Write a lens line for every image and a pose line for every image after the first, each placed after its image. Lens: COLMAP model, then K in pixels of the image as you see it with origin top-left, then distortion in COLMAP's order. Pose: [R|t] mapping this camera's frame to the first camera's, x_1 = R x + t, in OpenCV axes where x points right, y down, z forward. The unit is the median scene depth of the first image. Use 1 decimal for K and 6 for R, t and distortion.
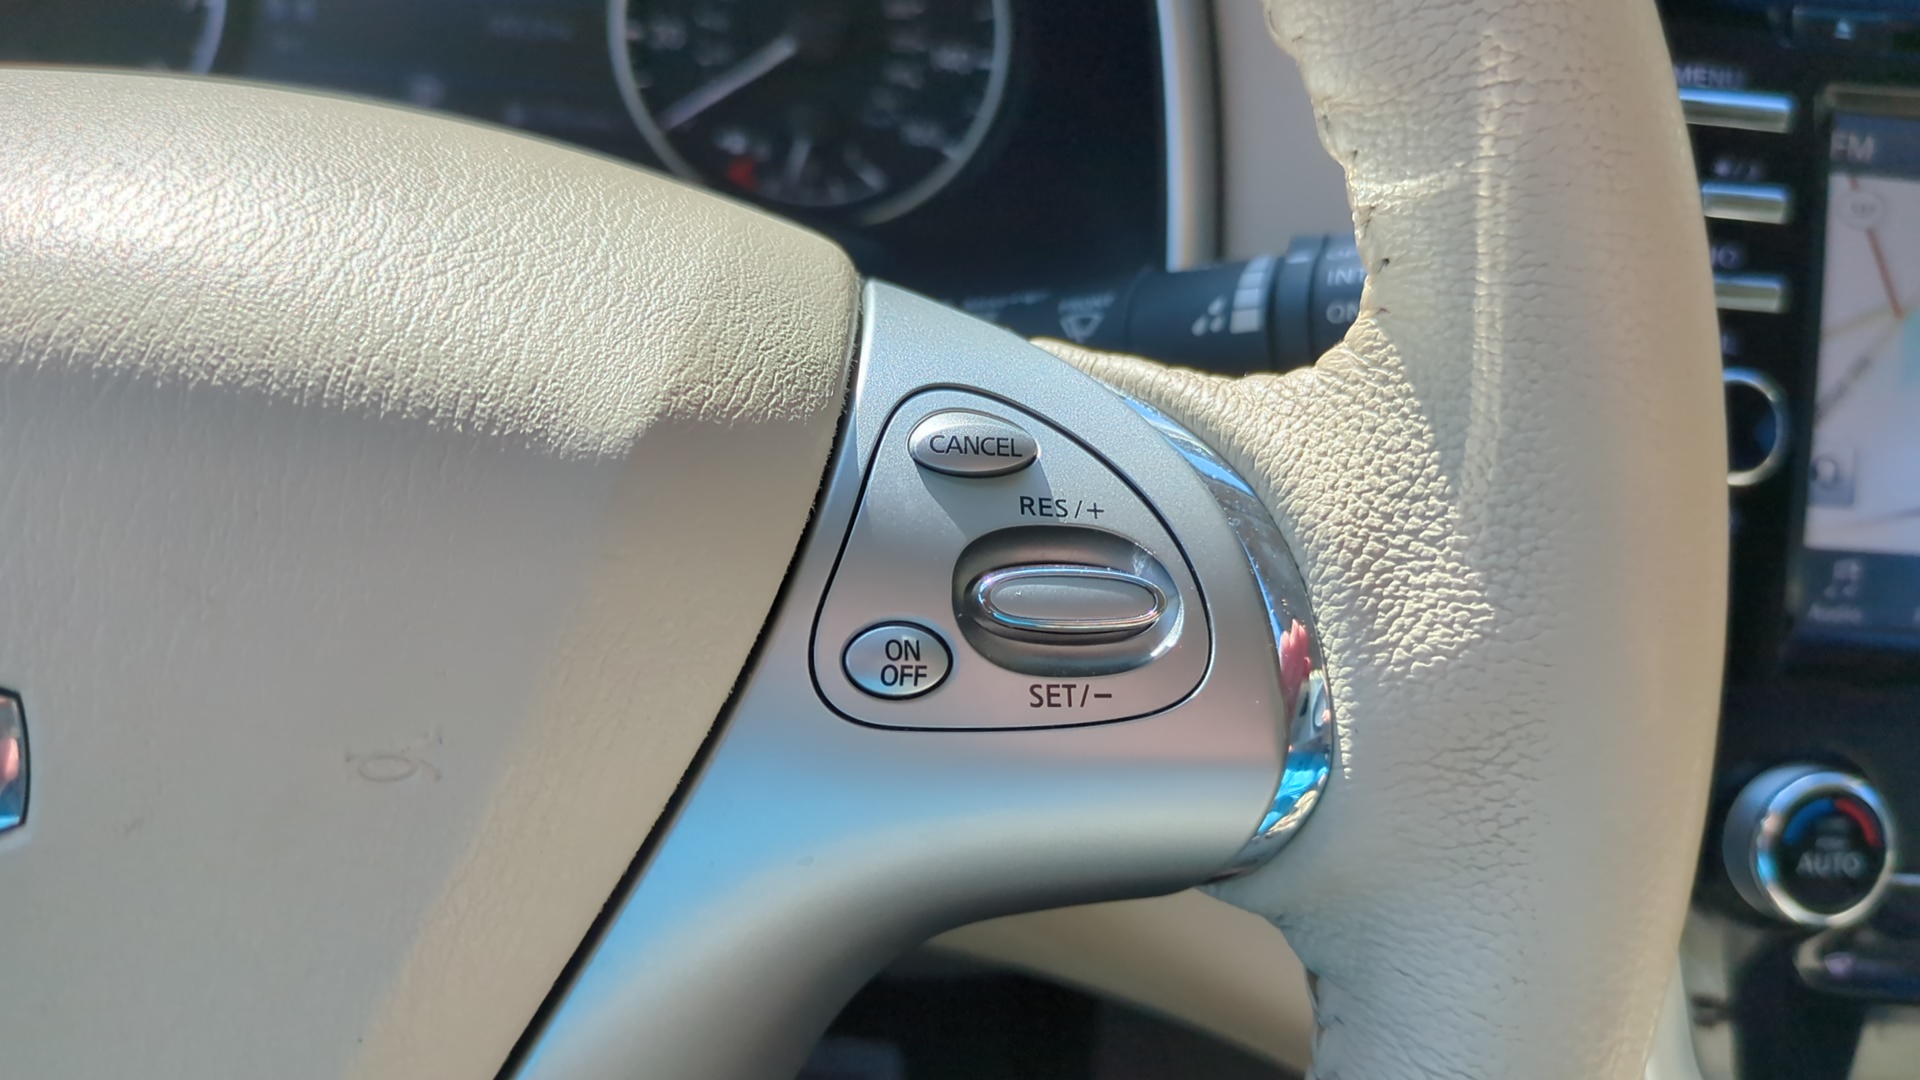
lens RADIAL K [[1627.1, 0, 964.1], [0, 1627.1, 522.4], [0, 0, 1]] dist [0.033396, -0.108049]
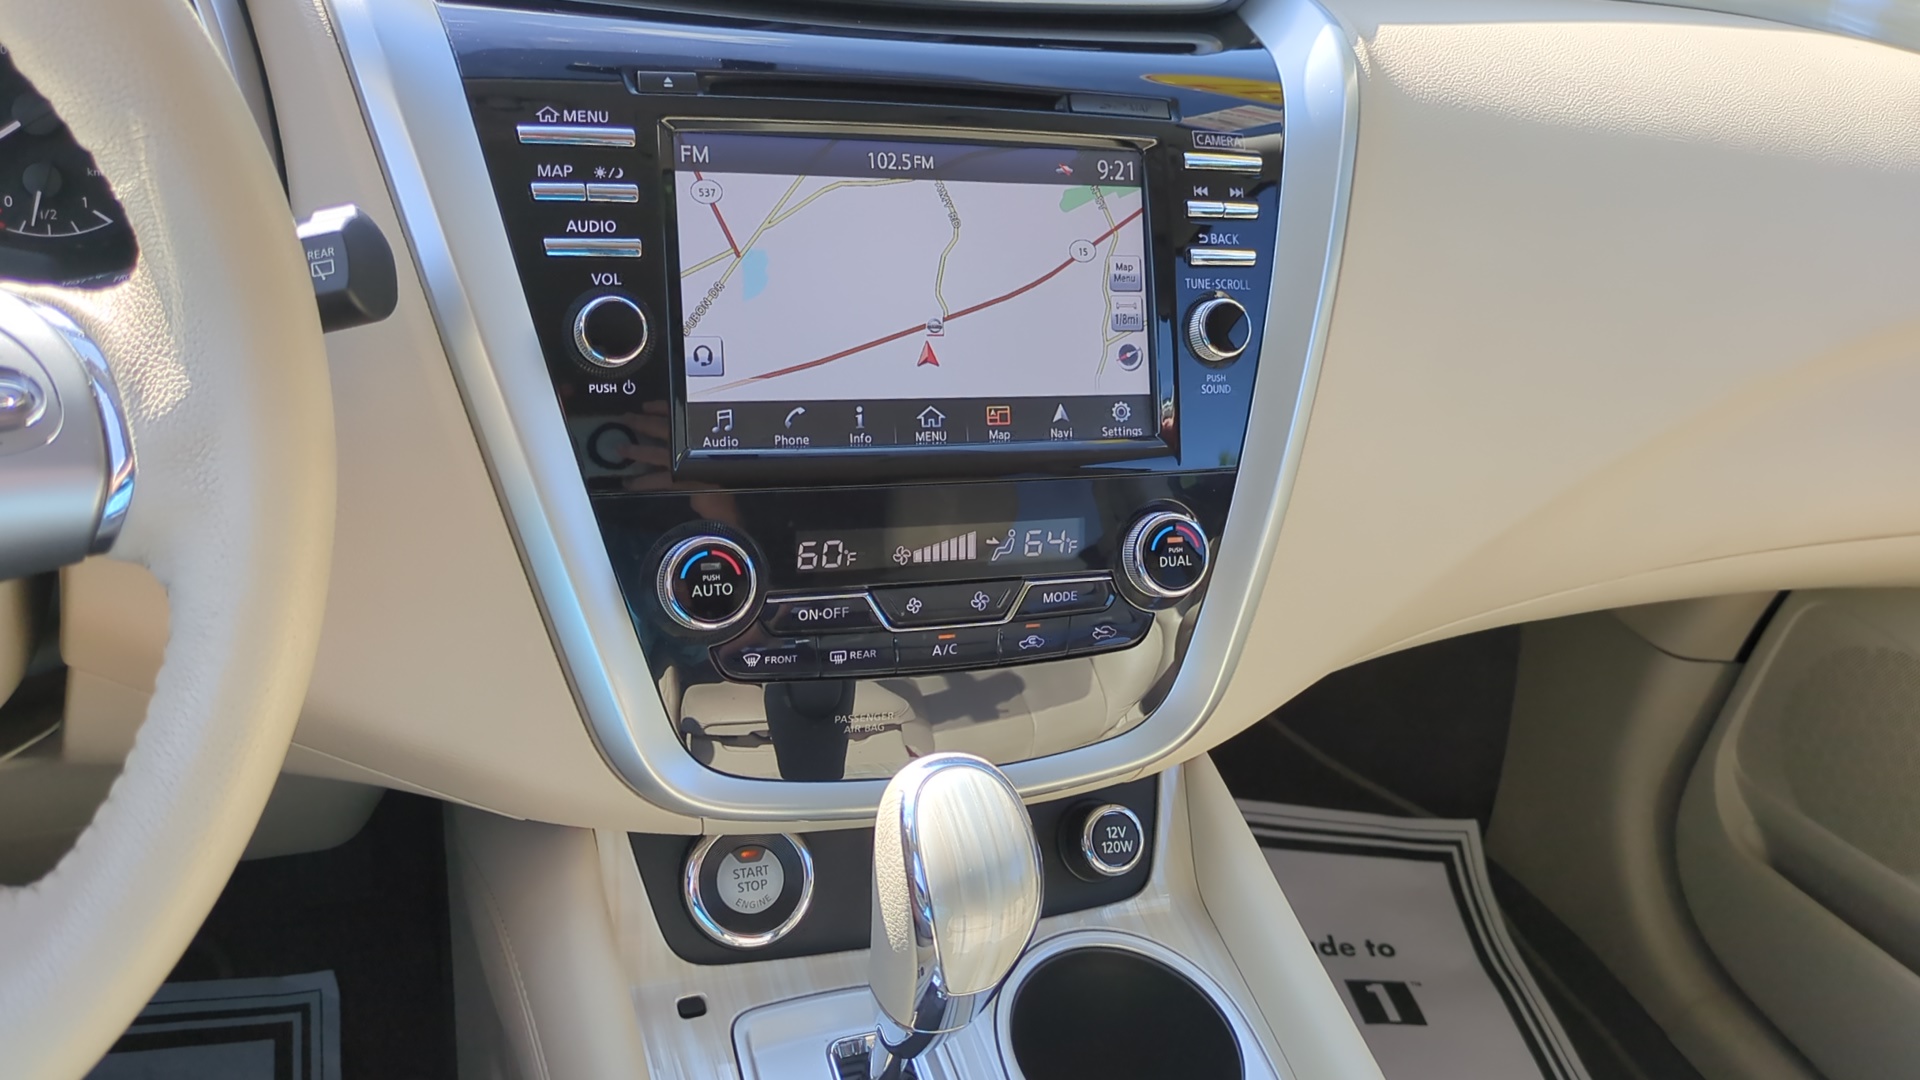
lens RADIAL K [[1627.1, 0, 965.1], [0, 1627.1, 522.6], [0, 0, 1]] dist [0.033396, -0.108049]
pose [[0.963176, -0.108191, 0.246144, 0.650719], [0.114054, 0.993428, -0.009647, 0.319241], [-0.243482, 0.037365, 0.969185, -1.111599]]
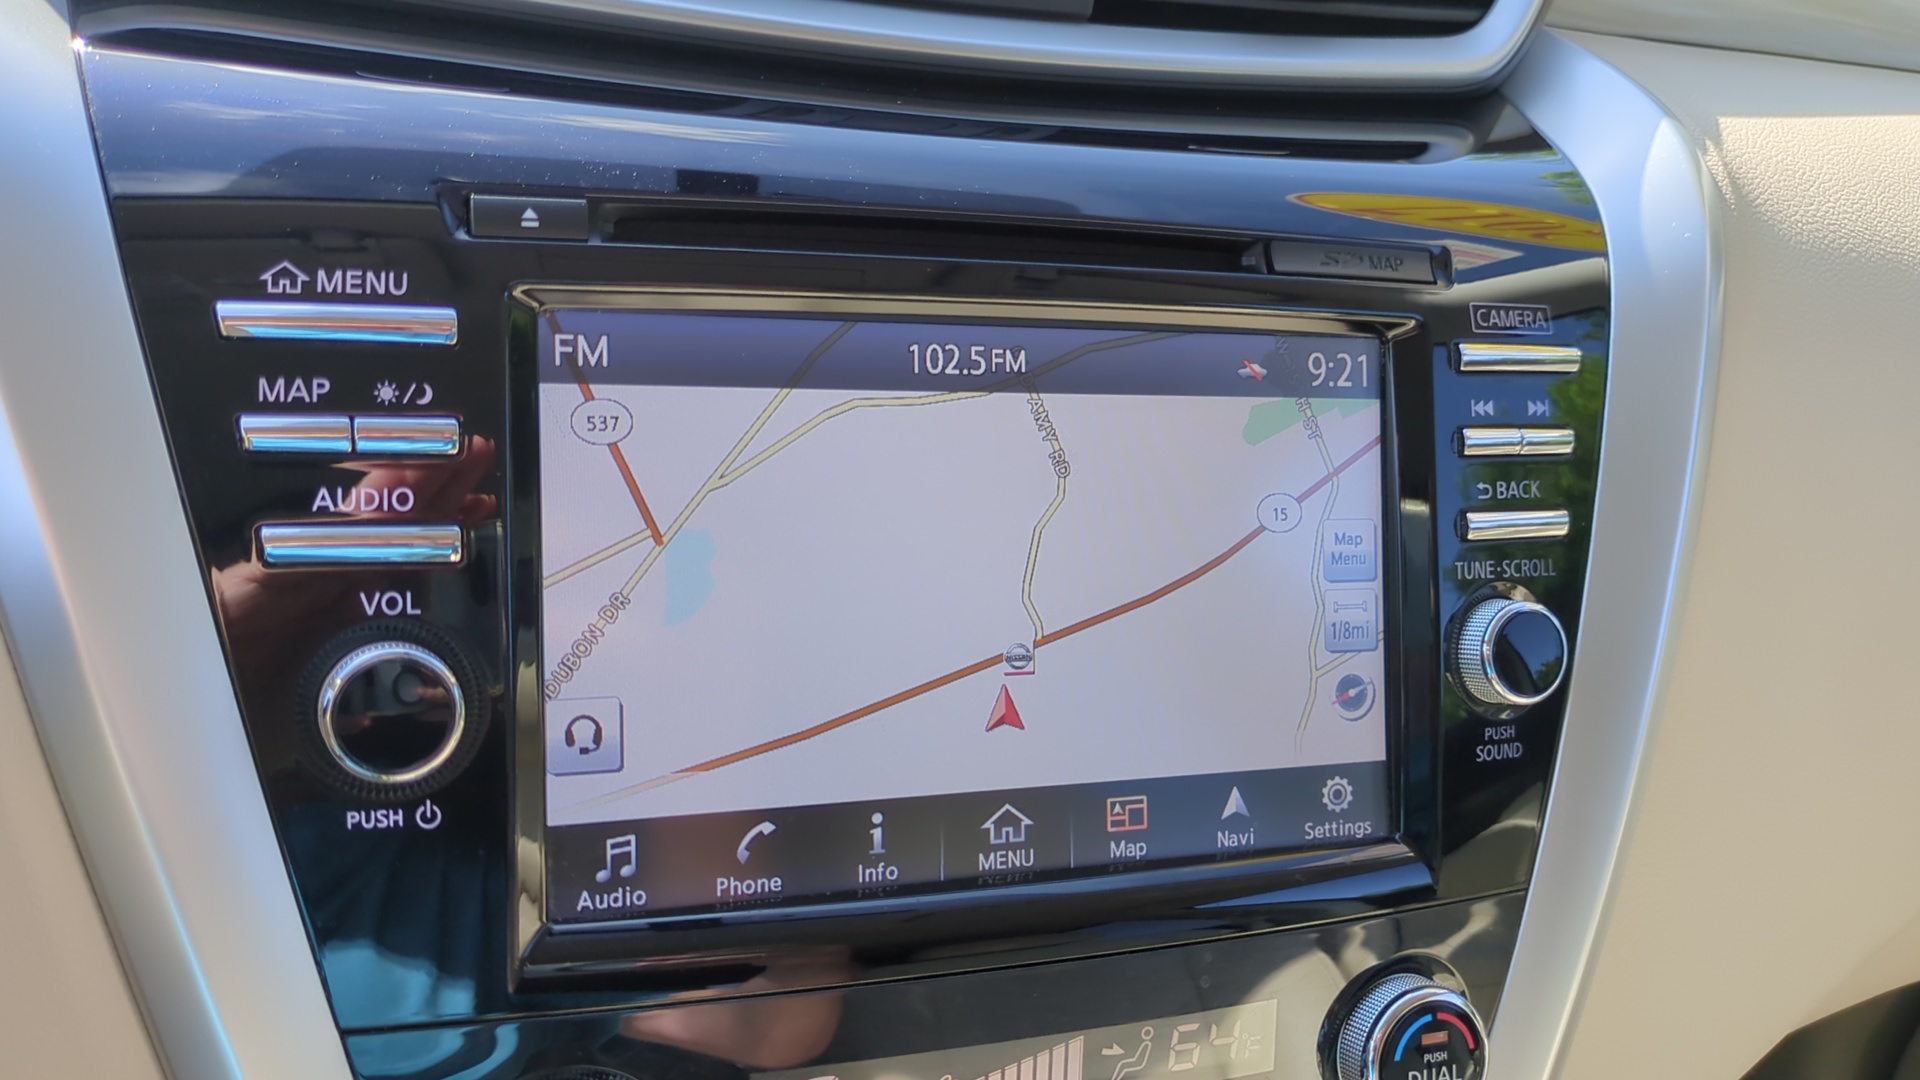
lens RADIAL K [[1627.1, 0, 961.6], [0, 1627.1, 507.4], [0, 0, 1]] dist [0.033396, -0.108049]
pose [[0.965998, -0.073764, 0.247804, 0.924925], [0.084514, 0.995875, -0.033011, -0.184346], [-0.244347, 0.052831, 0.968248, 0.226099]]
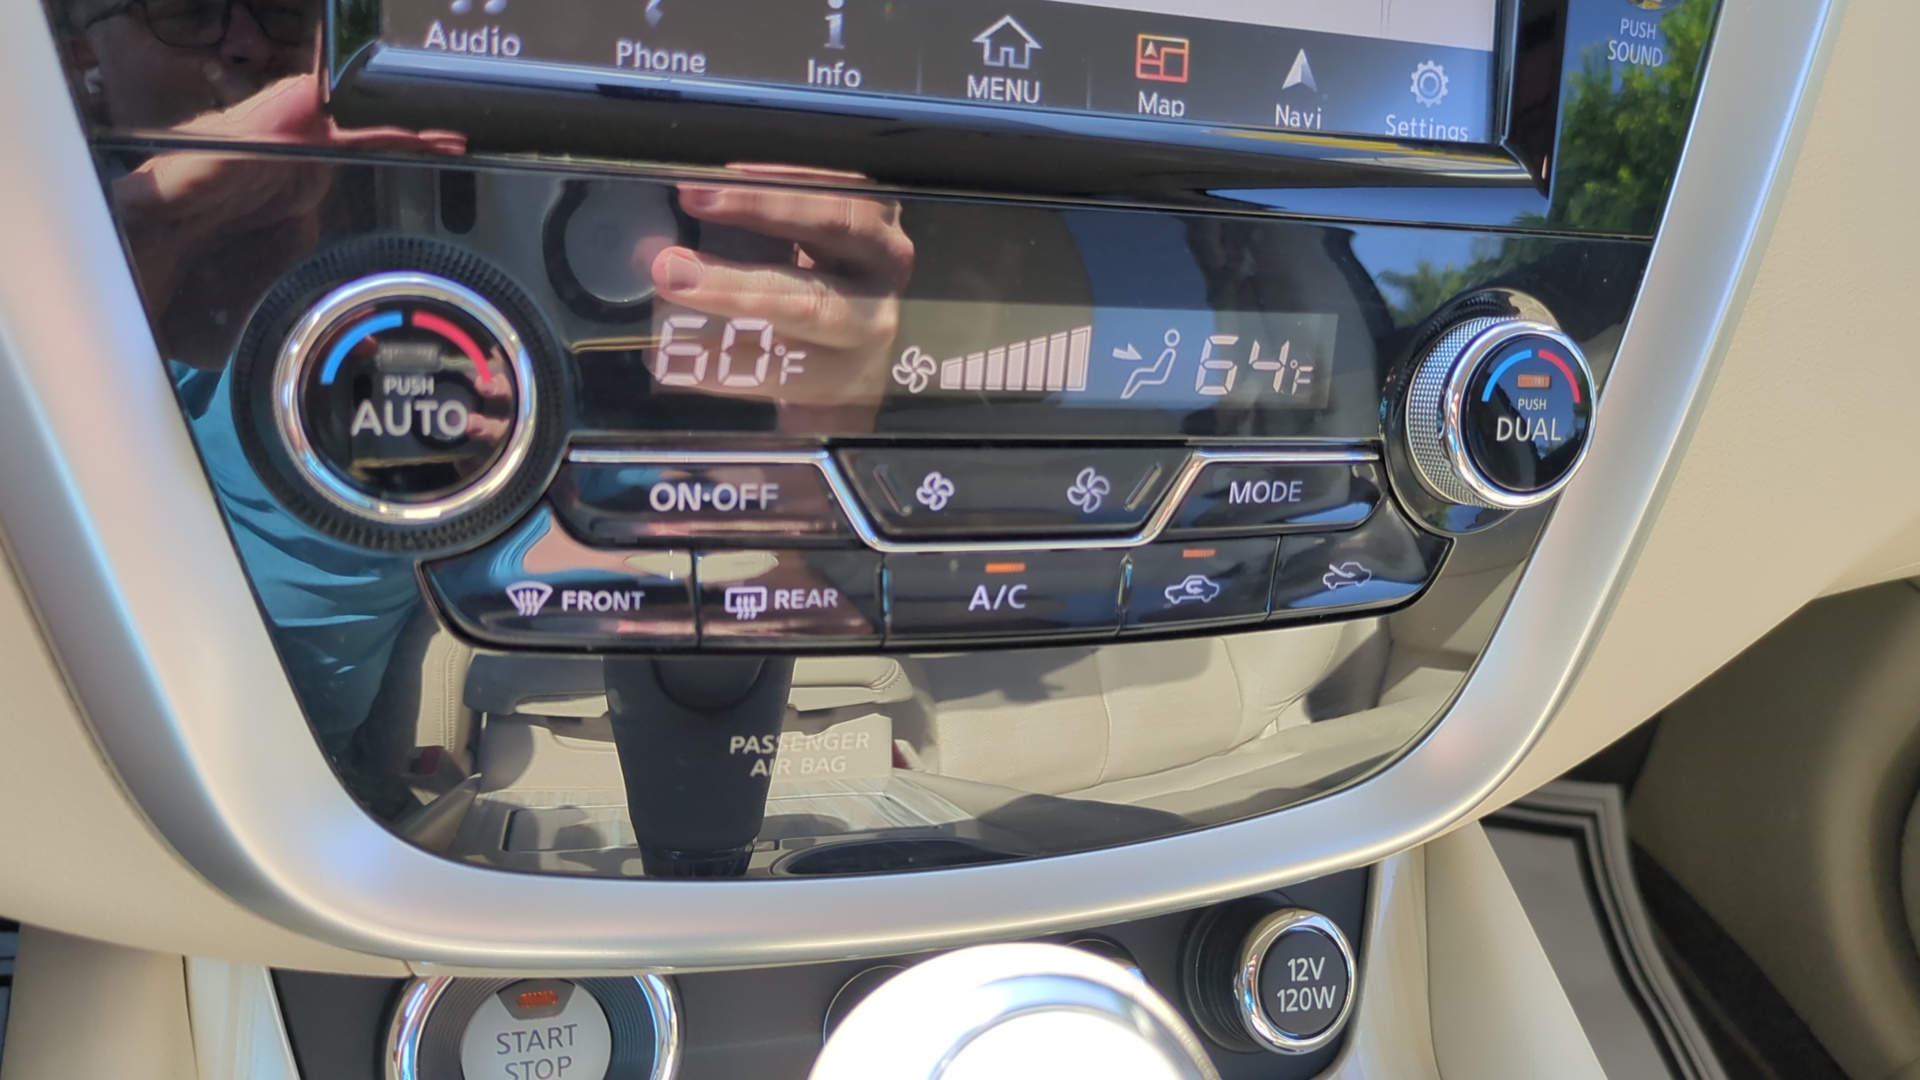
lens RADIAL K [[1627.1, 0, 953.9], [0, 1627.1, 532.2], [0, 0, 1]] dist [0.033396, -0.108049]
pose [[0.969397, -0.062033, 0.237531, 0.993036], [0.041440, 0.995013, 0.090735, 0.349392], [-0.241974, -0.078115, 0.967133, 0.594739]]
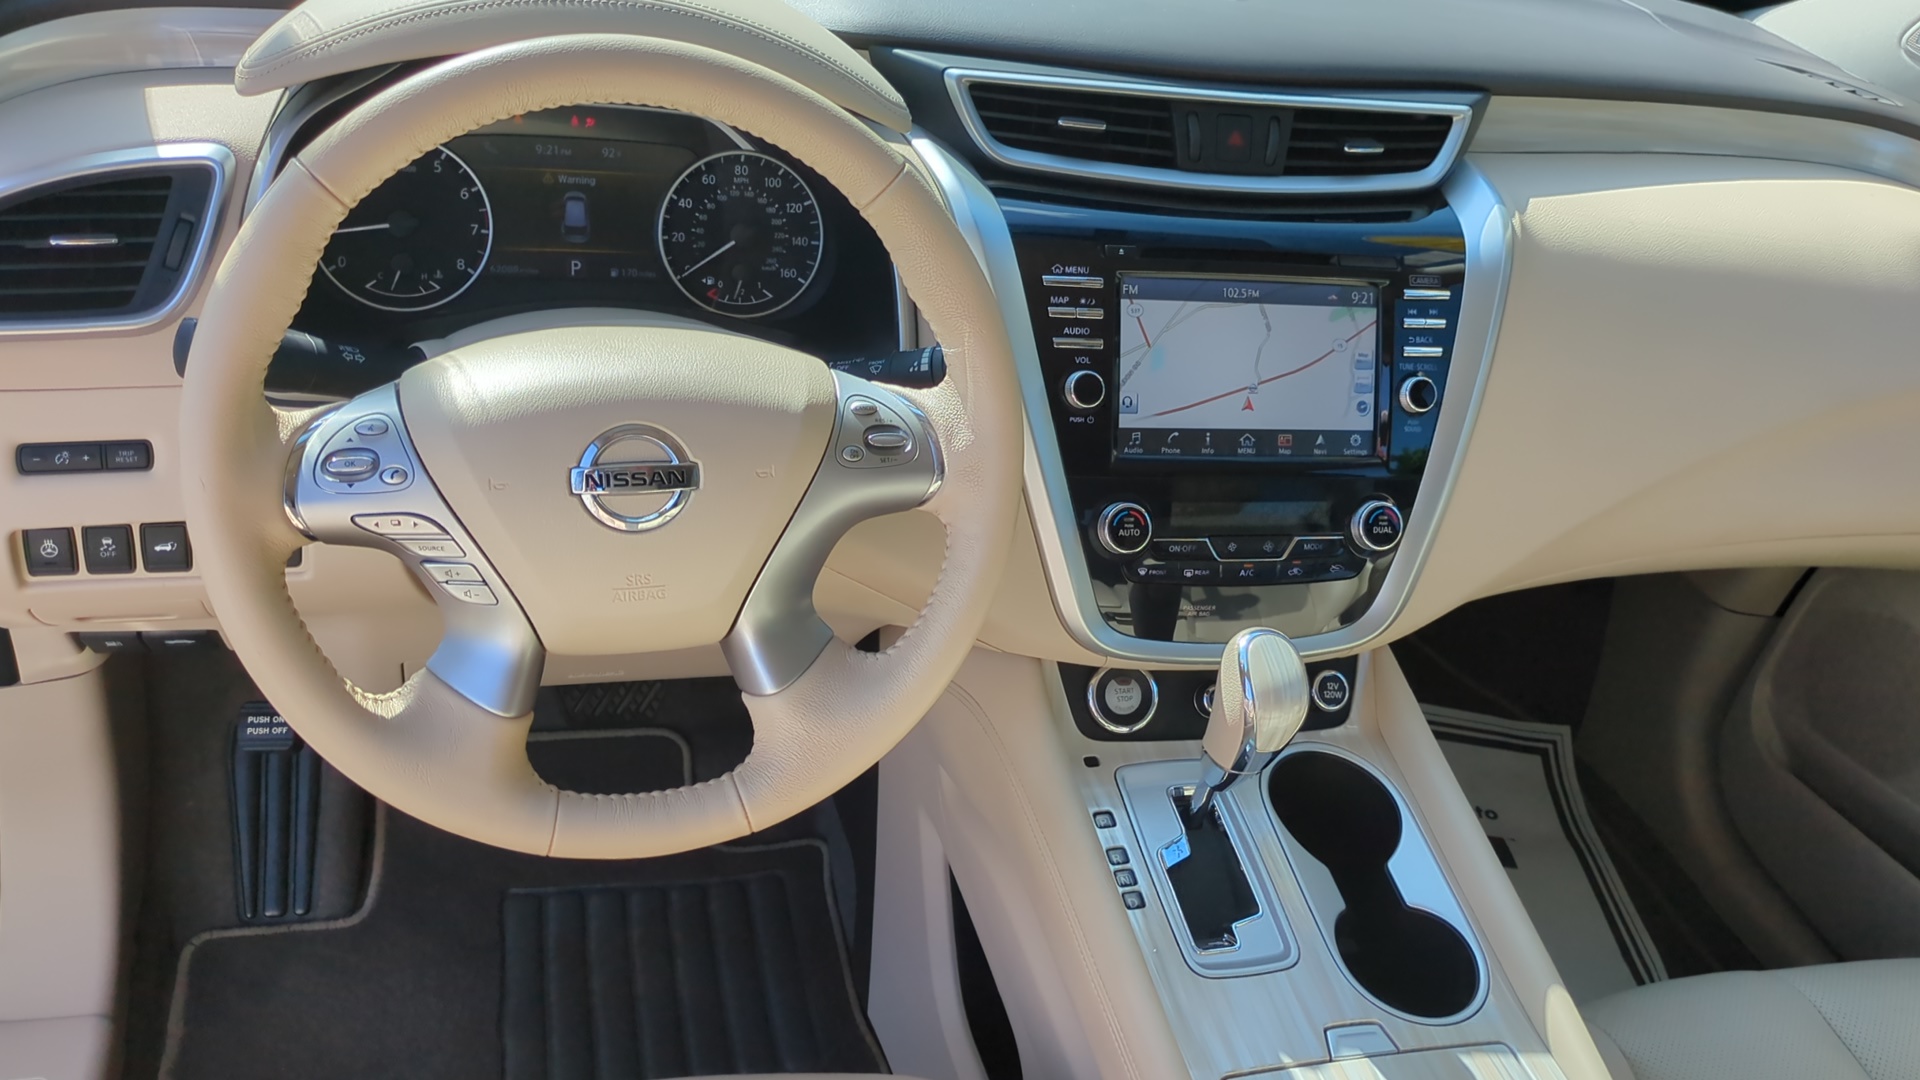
lens RADIAL K [[1627.1, 0, 954.0], [0, 1627.1, 524.6], [0, 0, 1]] dist [0.033396, -0.108049]
pose [[0.985121, -0.061119, 0.160625, -0.456389], [0.055915, 0.997760, 0.036724, 0.114345], [-0.162509, -0.027196, 0.986332, -3.256896]]
